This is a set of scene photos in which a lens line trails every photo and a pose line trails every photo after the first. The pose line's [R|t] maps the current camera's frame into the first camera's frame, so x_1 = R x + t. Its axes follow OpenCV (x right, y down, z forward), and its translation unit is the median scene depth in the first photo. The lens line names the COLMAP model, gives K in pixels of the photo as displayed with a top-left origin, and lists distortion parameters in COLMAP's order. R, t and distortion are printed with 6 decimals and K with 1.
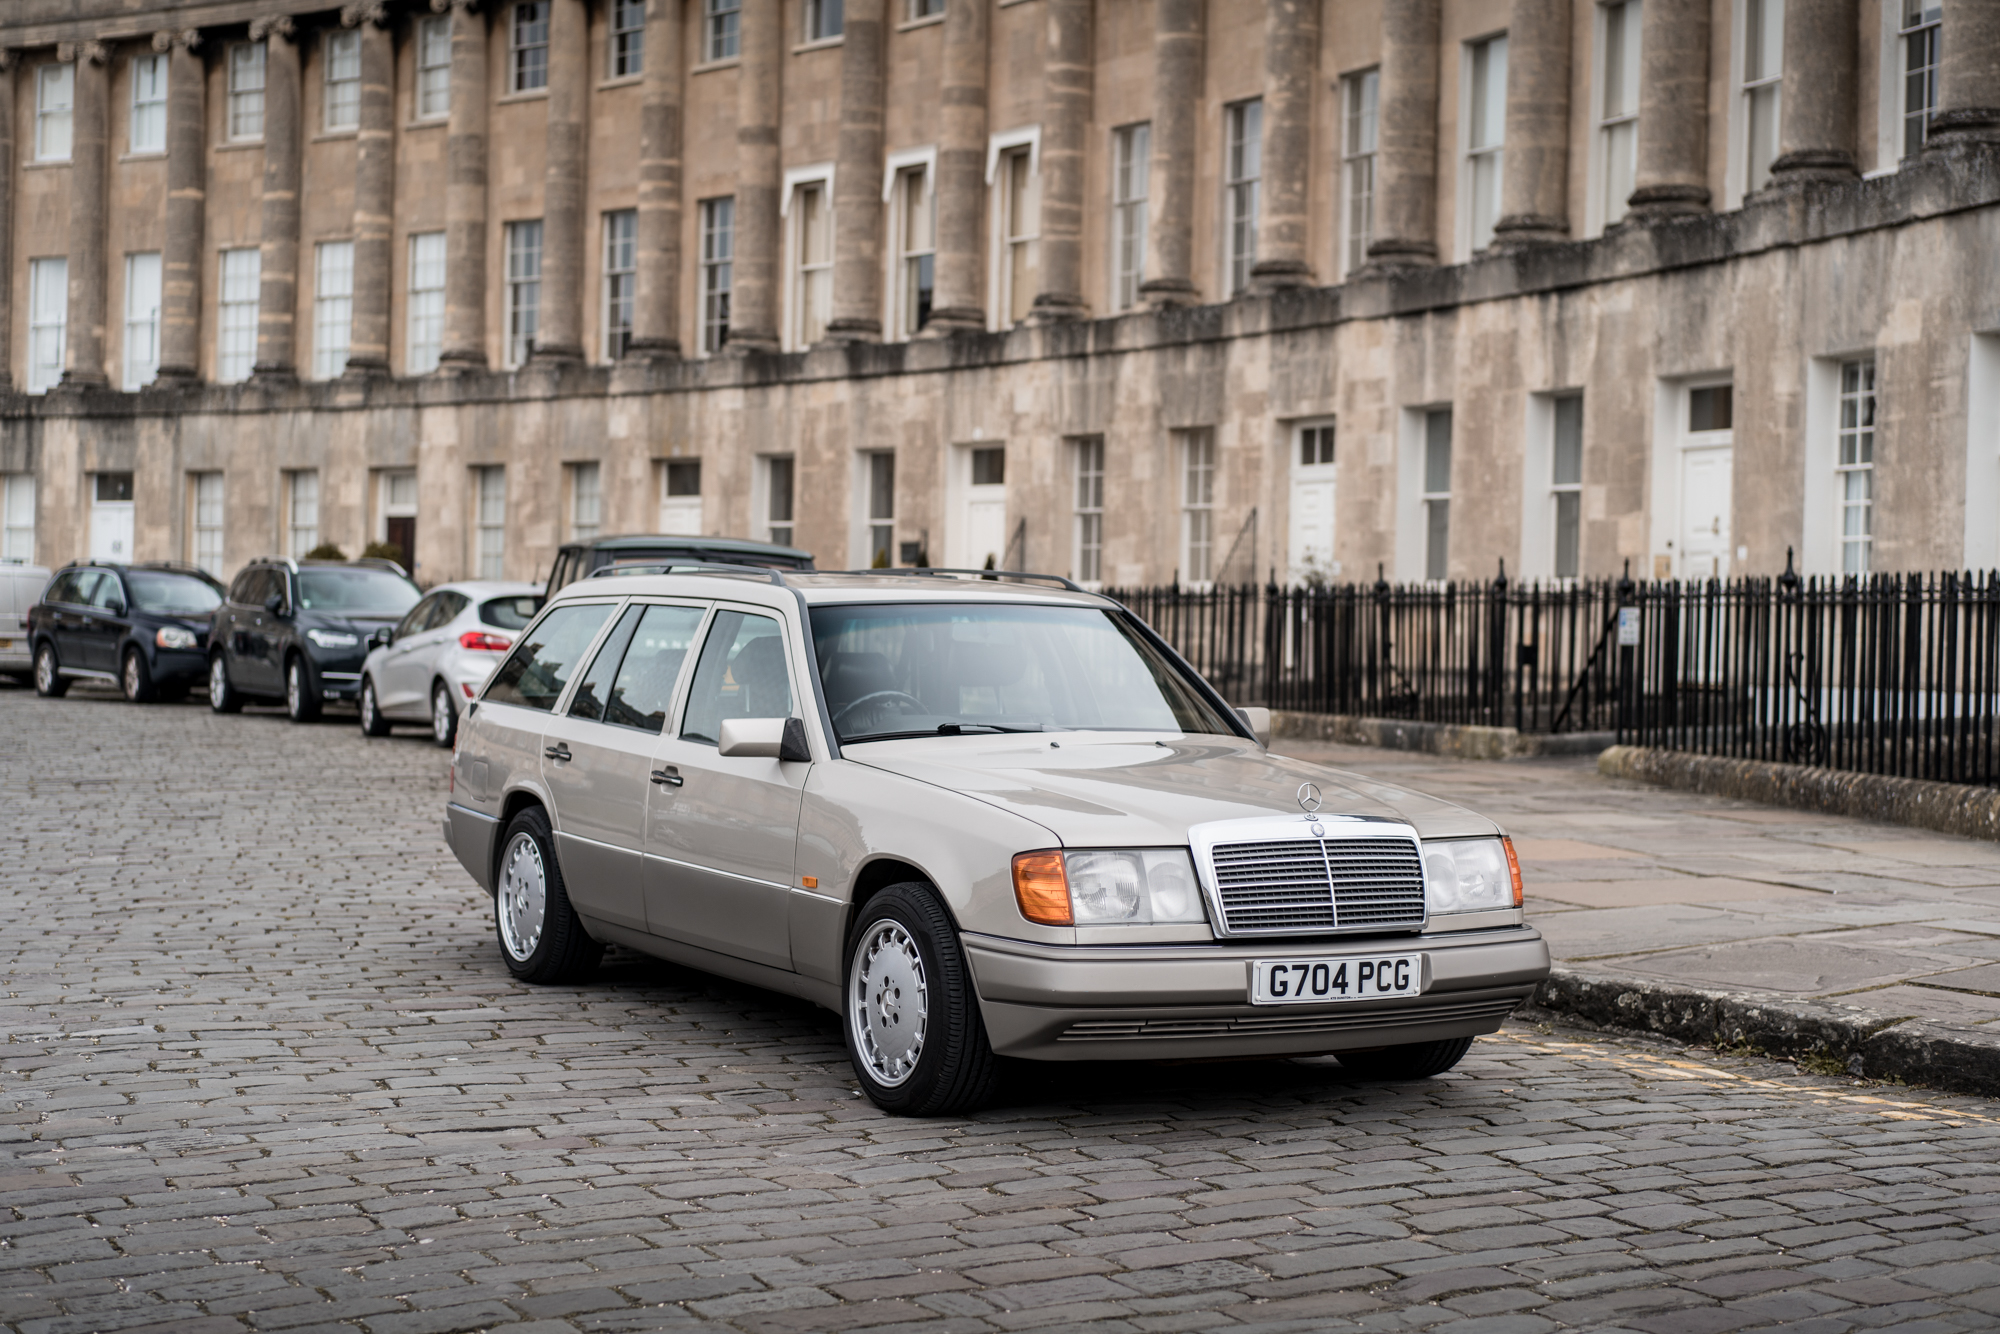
lens RADIAL K [[3073.6, 0, 1000.0], [0, 3073.6, 667.0], [0, 0, 1]] dist [0.009290, -0.129825]
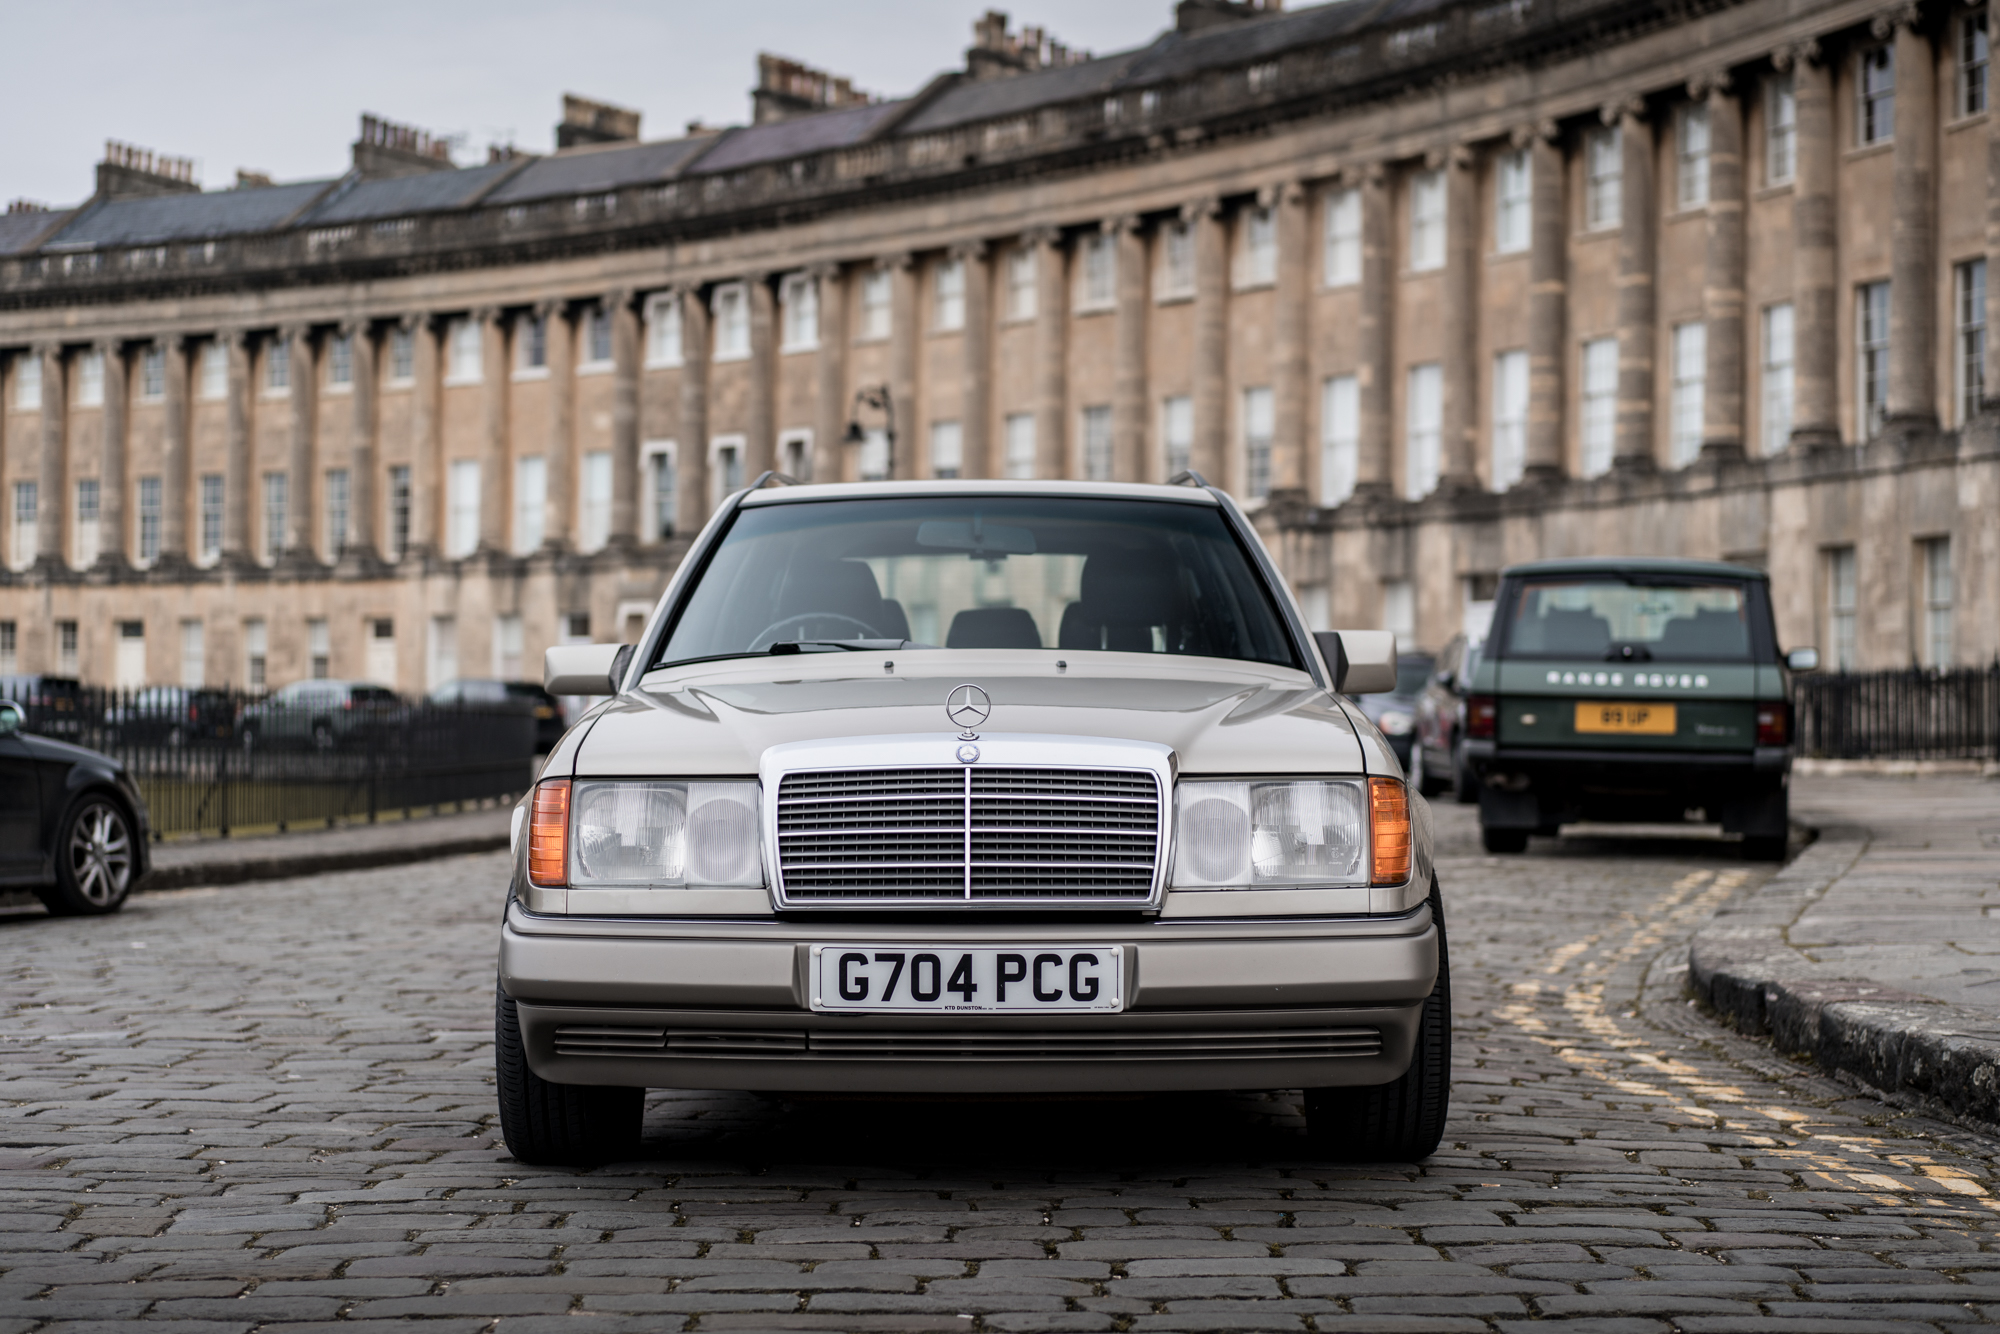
lens RADIAL K [[3073.6, 0, 1000.0], [0, 3073.6, 667.0], [0, 0, 1]] dist [0.009290, -0.129825]
pose [[0.869688, -0.026994, -0.492864, 0.086685], [0.006094, 0.999015, -0.043962, 0.012660], [0.493565, 0.035229, 0.868995, 0.085937]]
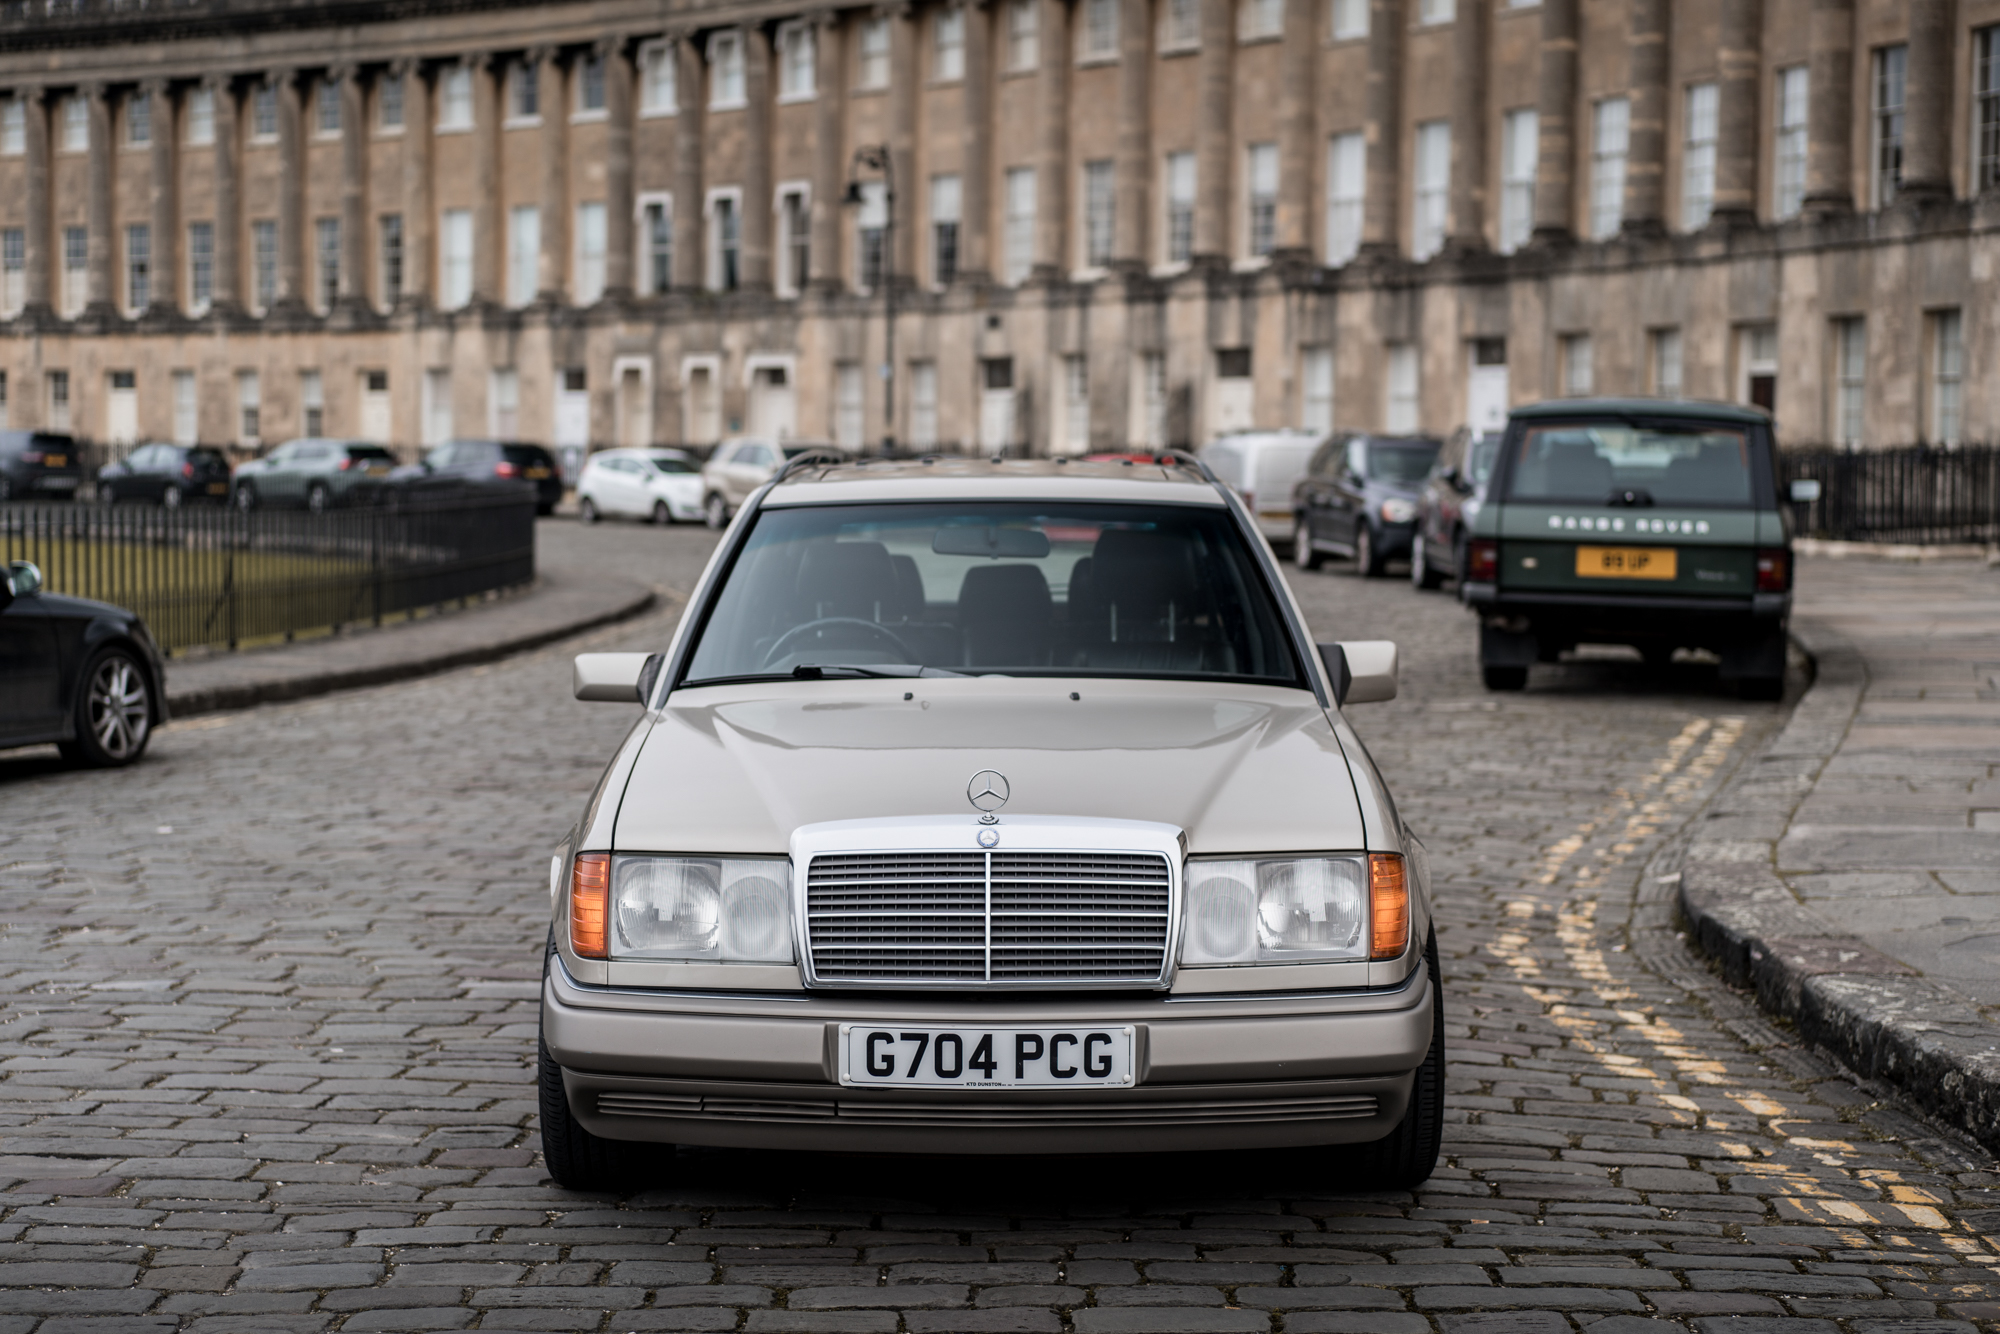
lens RADIAL K [[3102.8, 0, 990.3], [0, 3102.8, 670.7], [0, 0, 1]] dist [0.014858, -0.166257]
pose [[0.868409, 0.017803, -0.495528, 0.089685], [0.005084, 0.998983, 0.044799, -0.003179], [0.495822, -0.041423, 0.867436, 0.078978]]
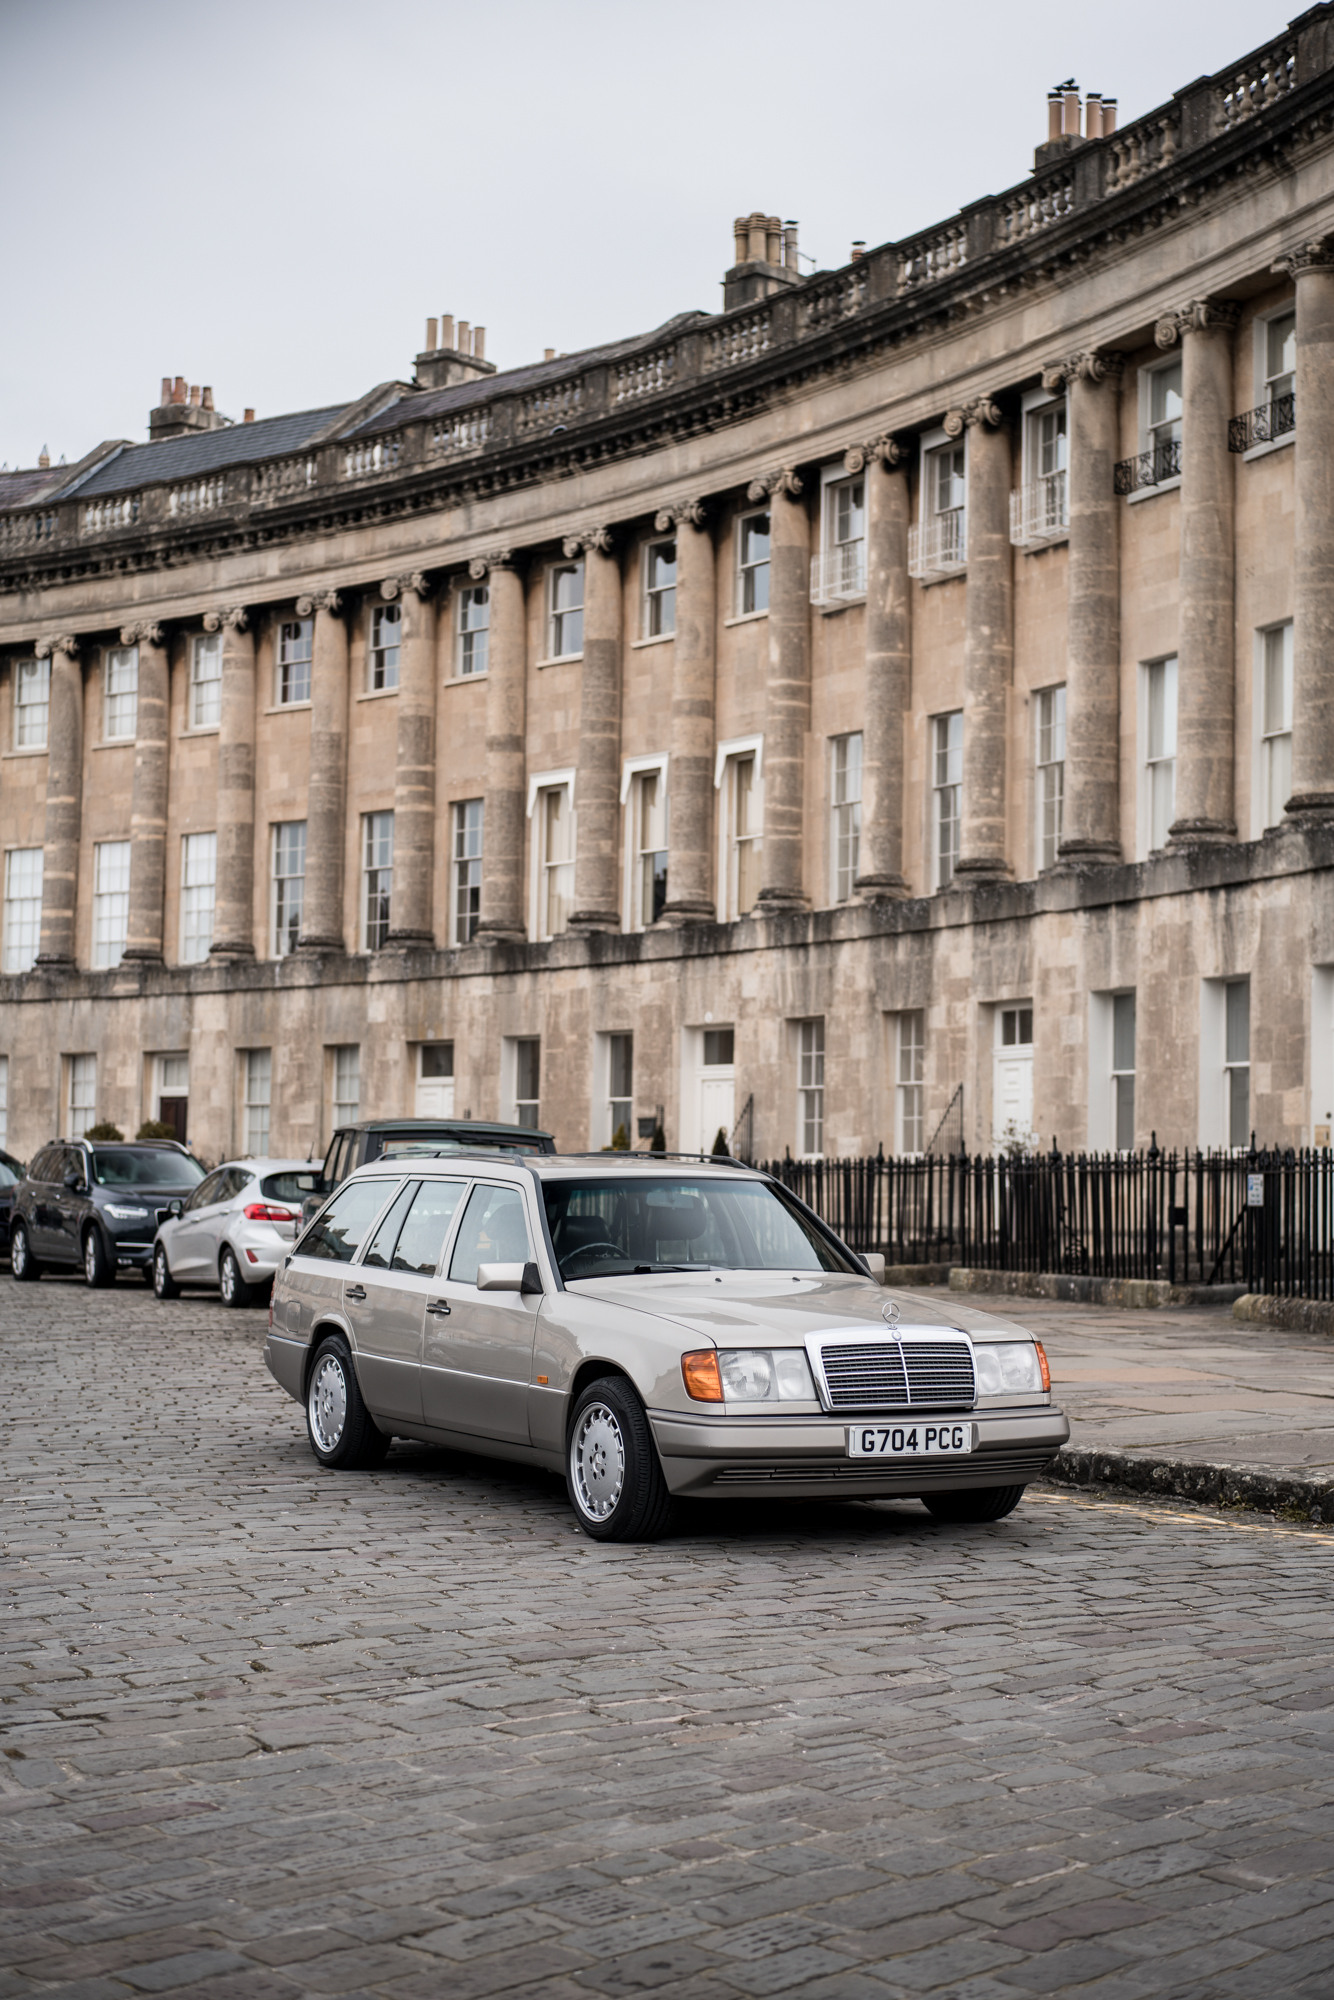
lens RADIAL K [[3089.5, 0, 667.8], [0, 3089.5, 977.9], [0, 0, 1]] dist [-0.011711, -0.066337]
pose [[0.999600, -0.010721, -0.026178, 0.007285], [0.008497, 0.996462, -0.083615, 0.001278], [0.026982, 0.083359, 0.996154, -0.088910]]
